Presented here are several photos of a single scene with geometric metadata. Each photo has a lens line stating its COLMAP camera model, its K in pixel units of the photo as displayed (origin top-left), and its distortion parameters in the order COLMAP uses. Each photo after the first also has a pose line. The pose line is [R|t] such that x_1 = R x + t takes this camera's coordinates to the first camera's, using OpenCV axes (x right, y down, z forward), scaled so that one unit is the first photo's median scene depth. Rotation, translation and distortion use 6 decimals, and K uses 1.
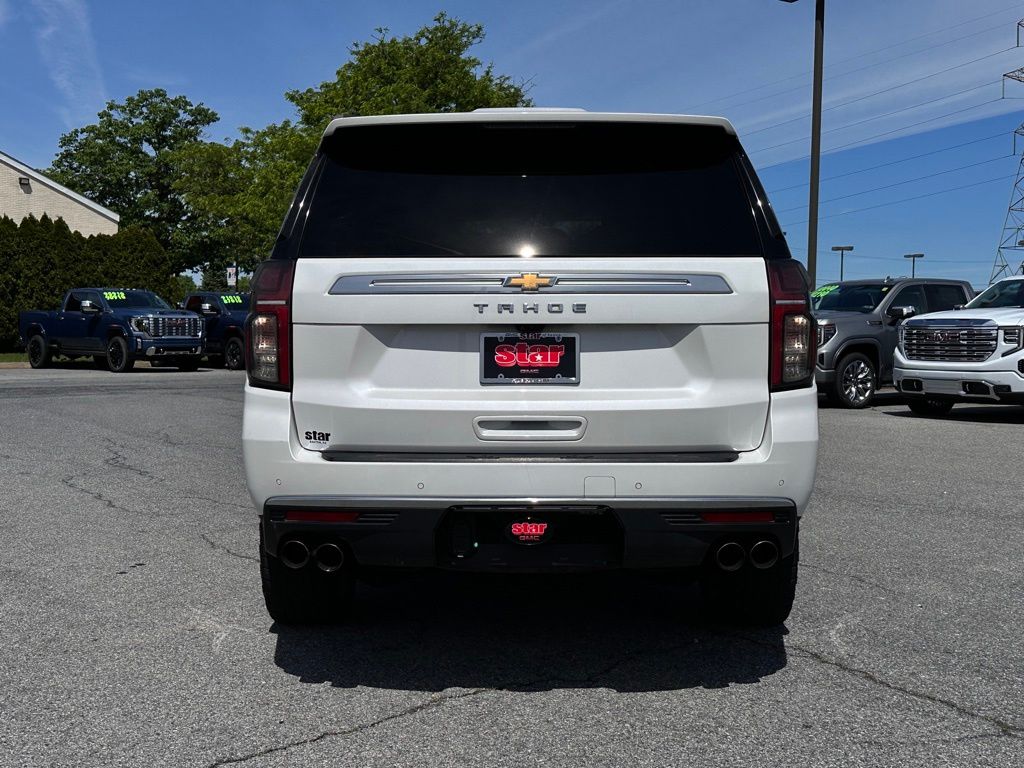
lens RADIAL K [[1290.8, 0, 512.0], [0, 1290.8, 384.0], [0, 0, 1]] dist [0.044272, 0.023617]
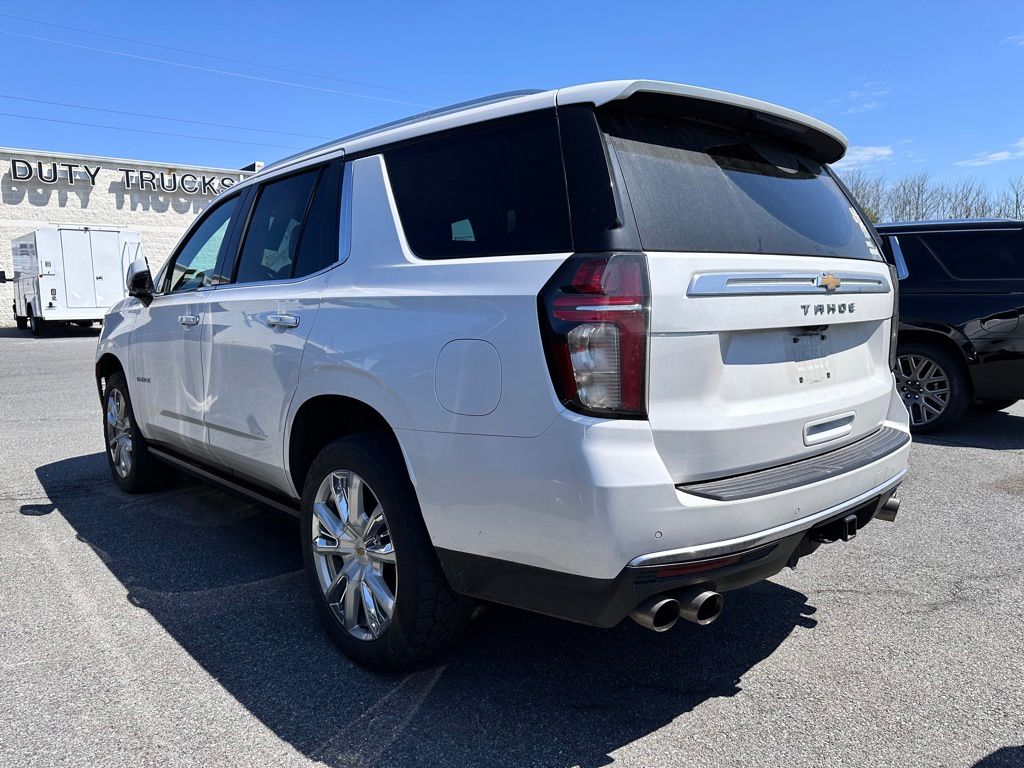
lens RADIAL K [[728.7, 0, 512.0], [0, 728.7, 384.0], [0, 0, 1]] dist [0.065522, -0.001356]
pose [[0.725461, -0.092230, 0.682056, -0.544434], [0.041152, 0.995020, 0.090779, -0.061291], [-0.687032, -0.037789, 0.725644, 0.738281]]
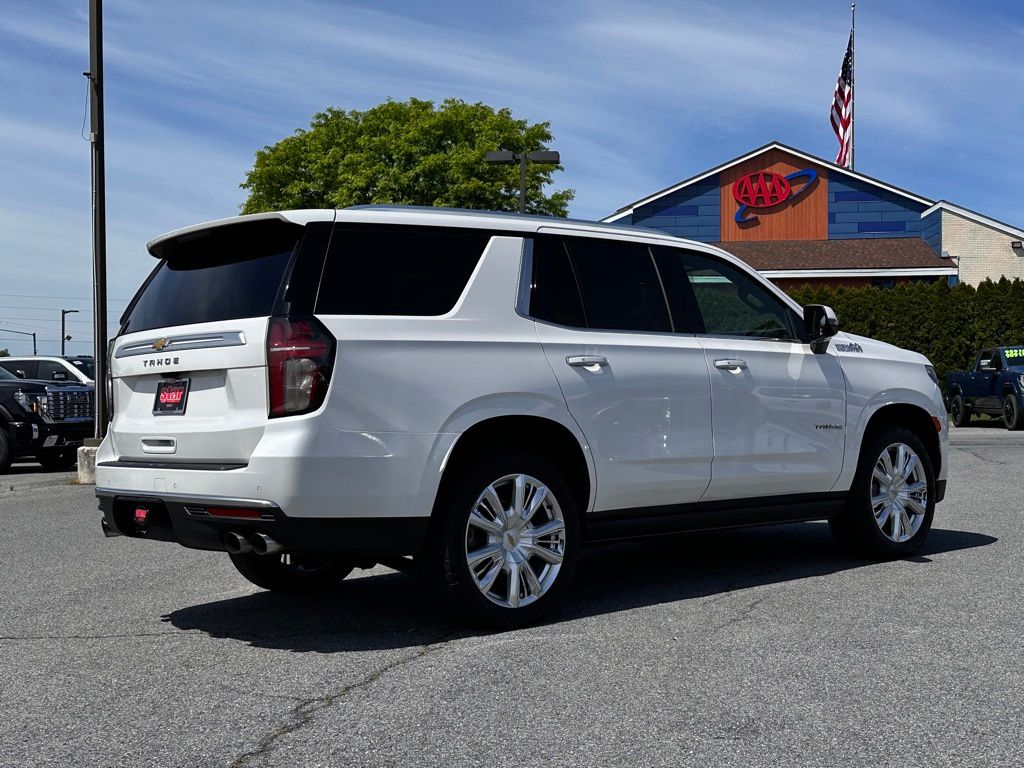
lens RADIAL K [[1280.4, 0, 512.0], [0, 1280.4, 384.0], [0, 0, 1]] dist [0.138713, 0.012131]
pose [[0.653998, -0.027727, -0.755988, 1.343861], [-0.009419, 0.998952, -0.044786, 0.026805], [0.756438, 0.036410, 0.653051, 0.343278]]
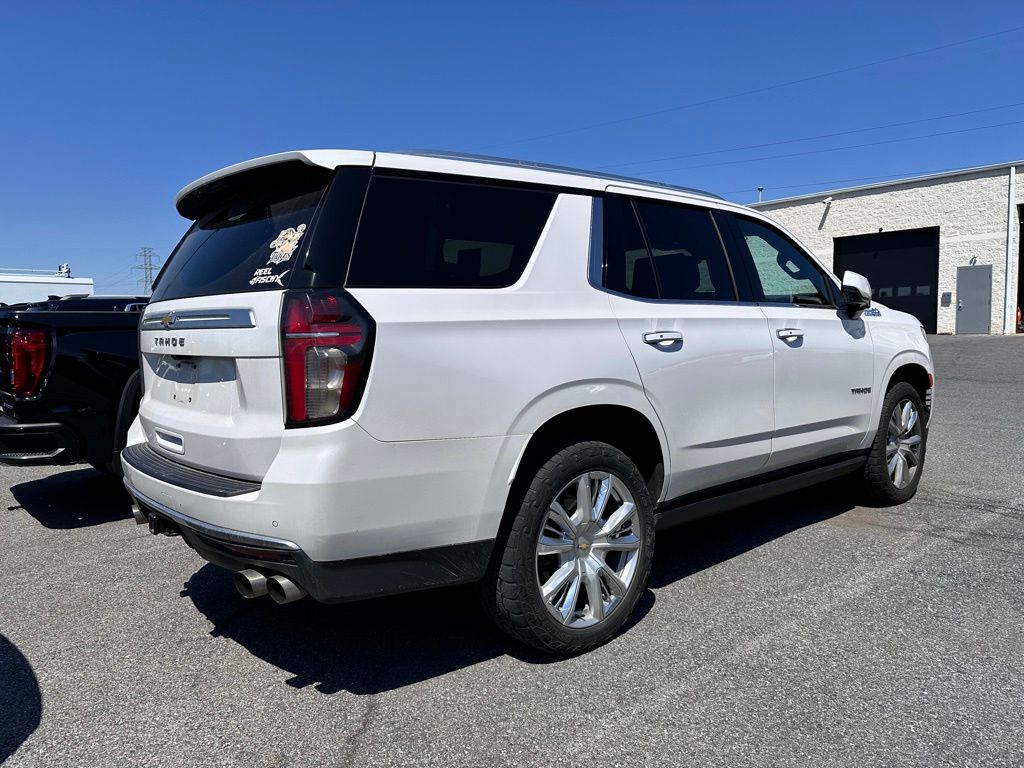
lens RADIAL K [[728.7, 0, 512.0], [0, 728.7, 384.0], [0, 0, 1]] dist [0.065522, -0.001356]
pose [[0.666845, 0.047240, -0.743698, 0.730703], [-0.012211, 0.998547, 0.052479, -0.058026], [0.745096, -0.025914, 0.666453, 0.761511]]
